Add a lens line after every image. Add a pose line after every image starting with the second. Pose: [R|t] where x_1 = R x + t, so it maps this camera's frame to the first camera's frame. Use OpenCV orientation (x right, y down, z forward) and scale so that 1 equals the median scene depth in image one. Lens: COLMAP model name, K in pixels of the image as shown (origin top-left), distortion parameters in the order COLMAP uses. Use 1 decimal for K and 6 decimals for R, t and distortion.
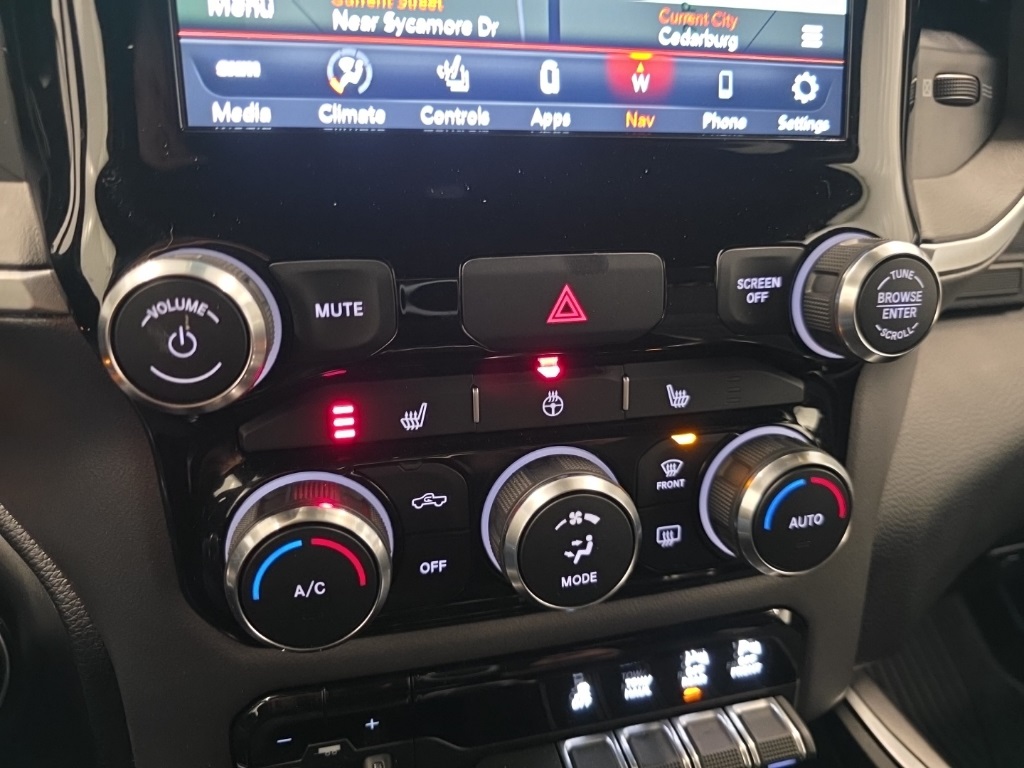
lens RADIAL K [[721.7, 0, 514.2], [0, 721.7, 390.5], [0, 0, 1]] dist [-0.048263, -0.013063]
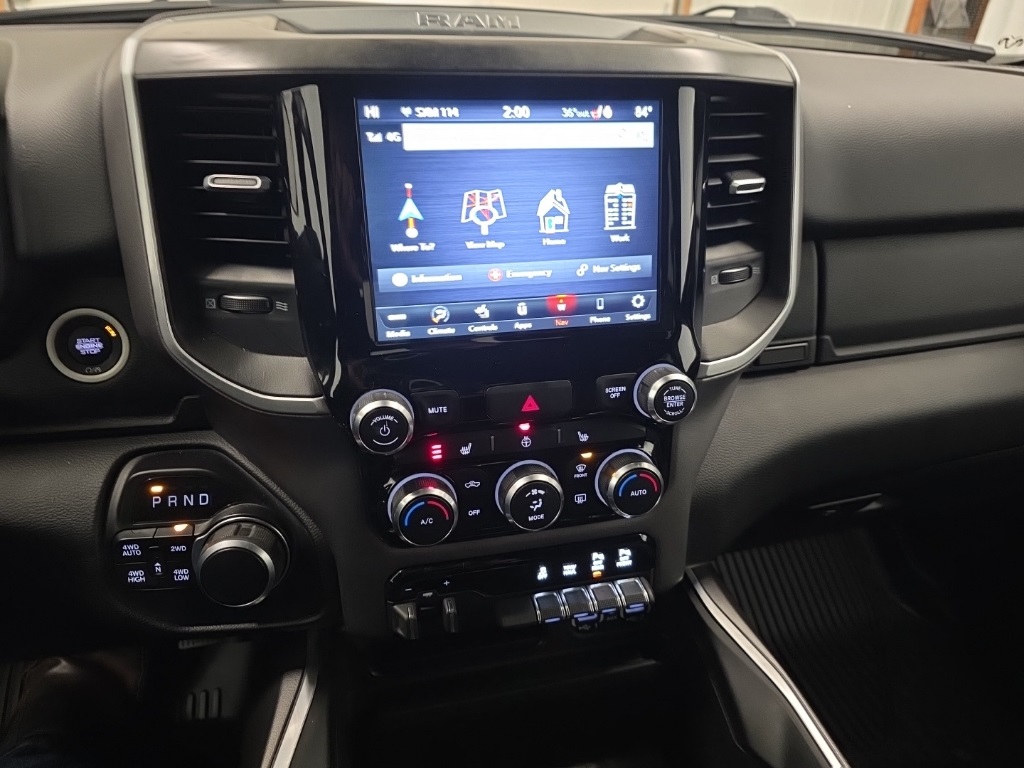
lens RADIAL K [[721.7, 0, 509.6], [0, 721.7, 380.0], [0, 0, 1]] dist [-0.048263, -0.013063]
pose [[0.999768, -0.006207, -0.020625, 0.051064], [0.007135, 0.998952, 0.045209, -0.284580], [0.020323, -0.045345, 0.998765, -1.290423]]
